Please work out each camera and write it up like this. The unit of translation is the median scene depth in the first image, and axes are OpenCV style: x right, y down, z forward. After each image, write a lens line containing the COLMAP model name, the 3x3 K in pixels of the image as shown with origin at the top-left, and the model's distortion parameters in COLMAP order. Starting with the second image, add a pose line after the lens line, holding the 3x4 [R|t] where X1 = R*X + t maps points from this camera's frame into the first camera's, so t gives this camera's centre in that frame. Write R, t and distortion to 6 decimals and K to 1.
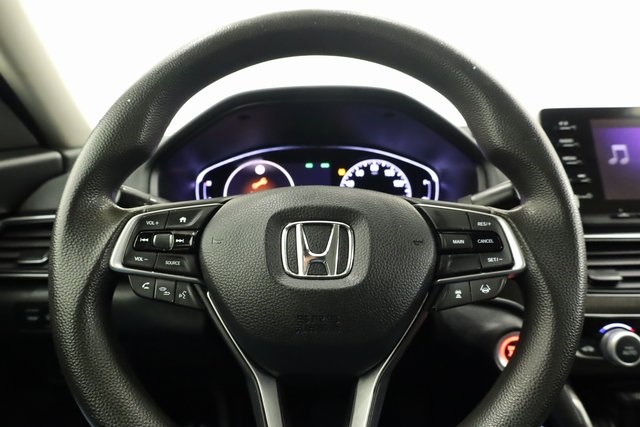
lens RADIAL K [[441.8, 0, 321.9], [0, 441.8, 210.0], [0, 0, 1]] dist [-0.006404, 0.003205]
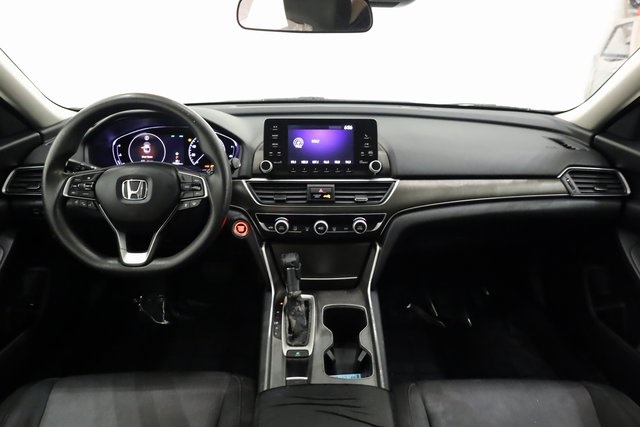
lens RADIAL K [[441.8, 0, 325.4], [0, 441.8, 213.7], [0, 0, 1]] dist [-0.006404, 0.003205]
pose [[0.999574, 0.008785, 0.027836, 0.737075], [-0.014914, 0.973478, 0.228293, -0.279857], [-0.025092, -0.228611, 0.973194, -1.199645]]
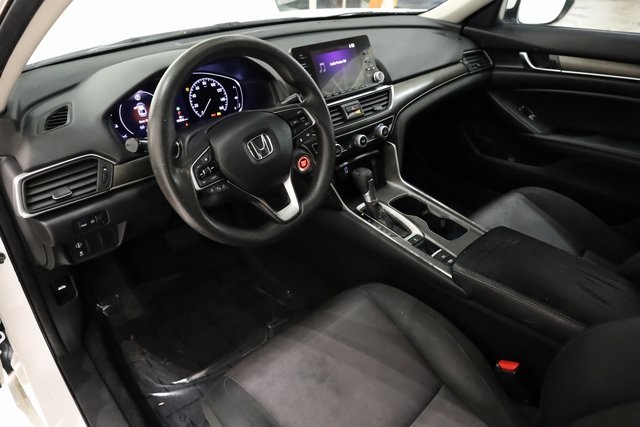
lens RADIAL K [[441.8, 0, 322.8], [0, 441.8, 215.2], [0, 0, 1]] dist [-0.006404, 0.003205]
pose [[0.725667, -0.354050, 0.589962, -0.915573], [0.092777, 0.899966, 0.425973, -0.401705], [-0.681762, -0.254380, 0.685924, -0.740027]]
